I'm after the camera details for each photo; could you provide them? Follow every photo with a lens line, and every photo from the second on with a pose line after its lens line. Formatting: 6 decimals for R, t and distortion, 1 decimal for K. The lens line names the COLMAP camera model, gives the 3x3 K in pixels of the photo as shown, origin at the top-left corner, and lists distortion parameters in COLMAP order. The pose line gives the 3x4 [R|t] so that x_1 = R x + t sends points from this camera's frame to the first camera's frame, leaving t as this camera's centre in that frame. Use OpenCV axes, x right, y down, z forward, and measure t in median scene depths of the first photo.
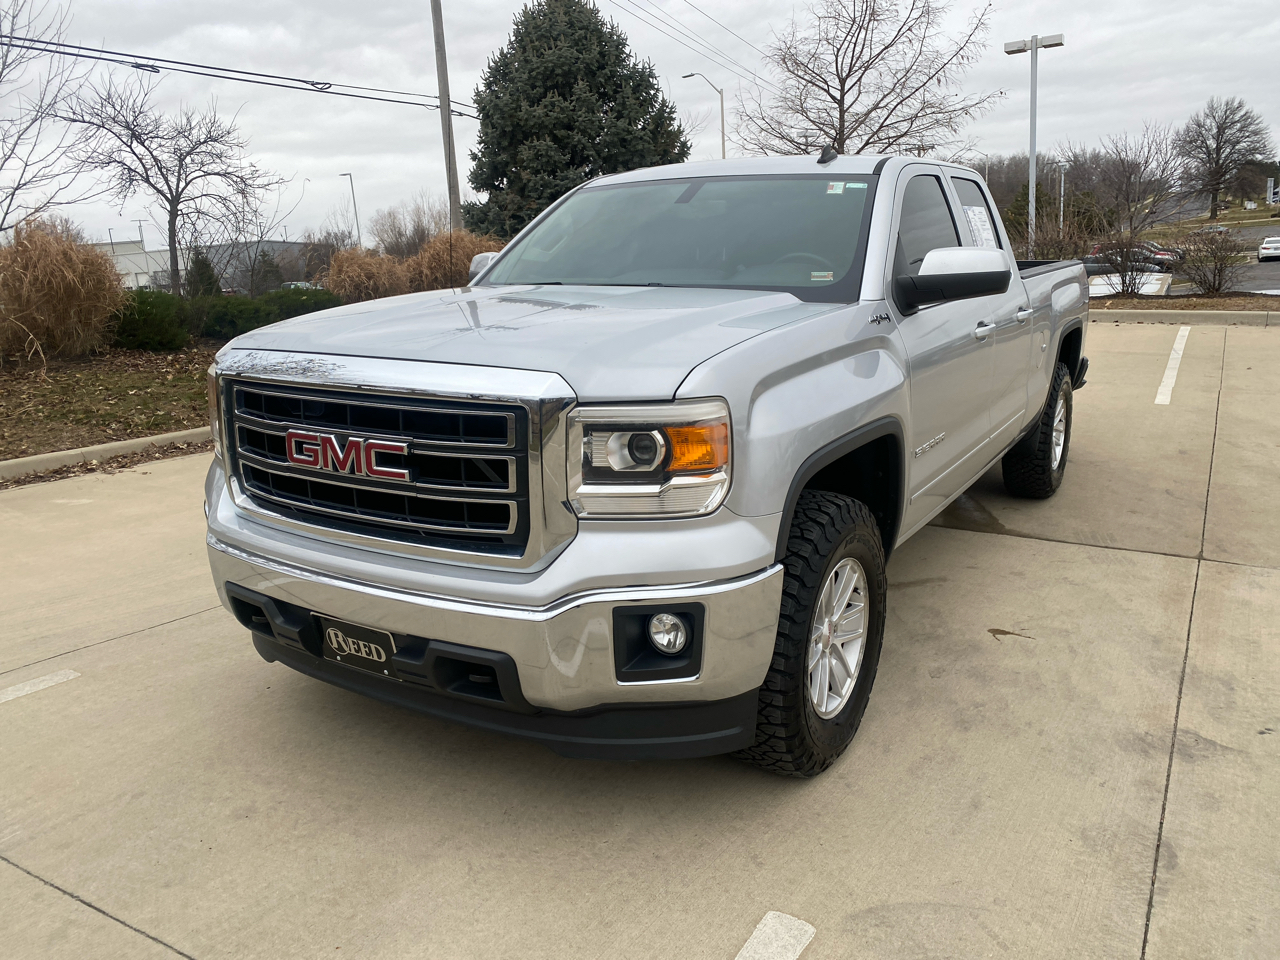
lens RADIAL K [[979.5, 0, 644.9], [0, 979.5, 472.2], [0, 0, 1]] dist [0.033613, -0.026769]
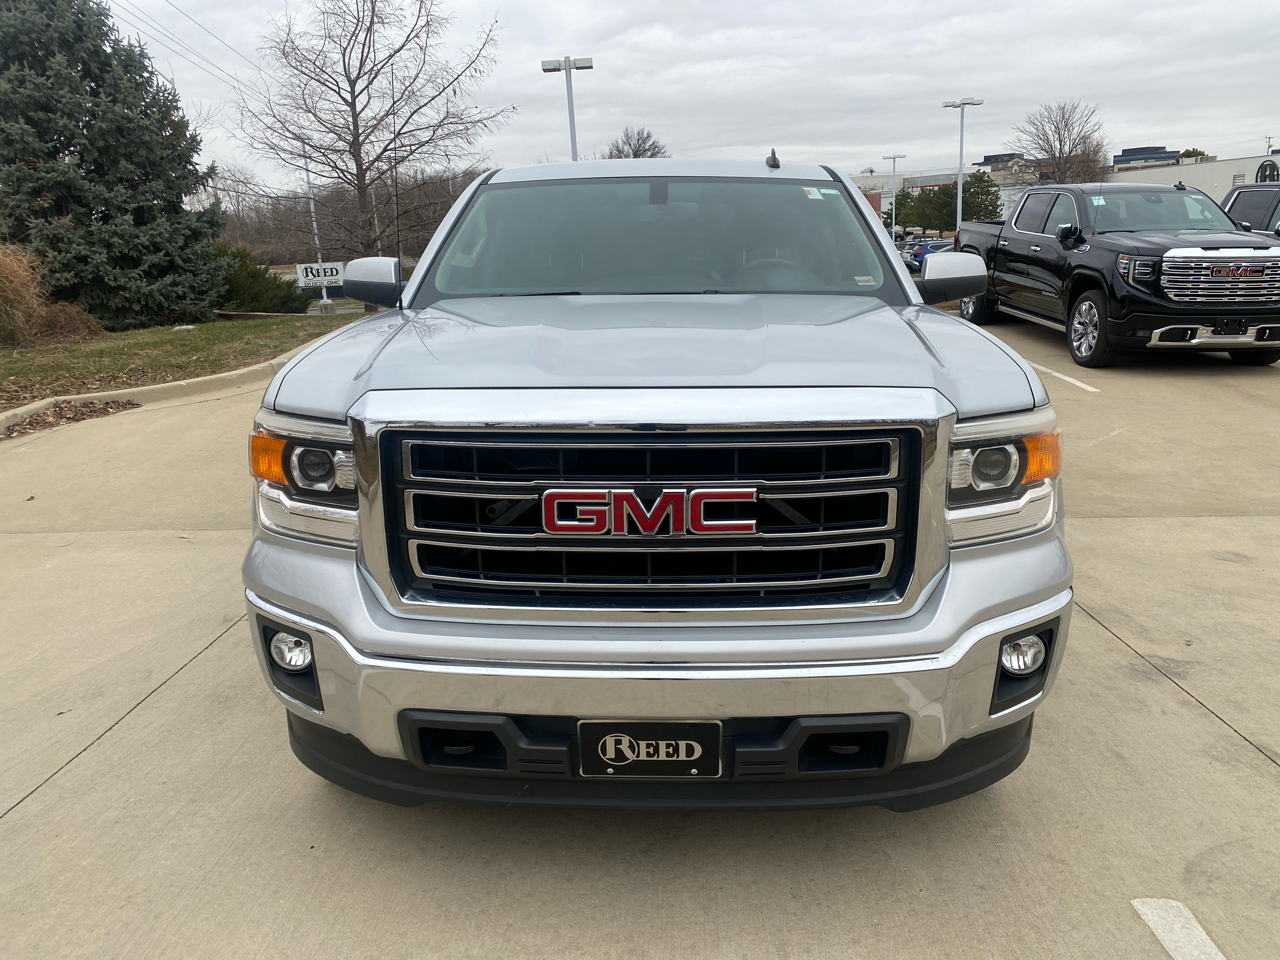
lens RADIAL K [[979.5, 0, 645.1], [0, 979.5, 490.1], [0, 0, 1]] dist [0.033613, -0.026769]
pose [[0.863813, -0.115895, 0.490301, -0.513352], [0.112144, 0.992997, 0.037144, -0.048225], [-0.491173, 0.022899, 0.870761, 0.233405]]
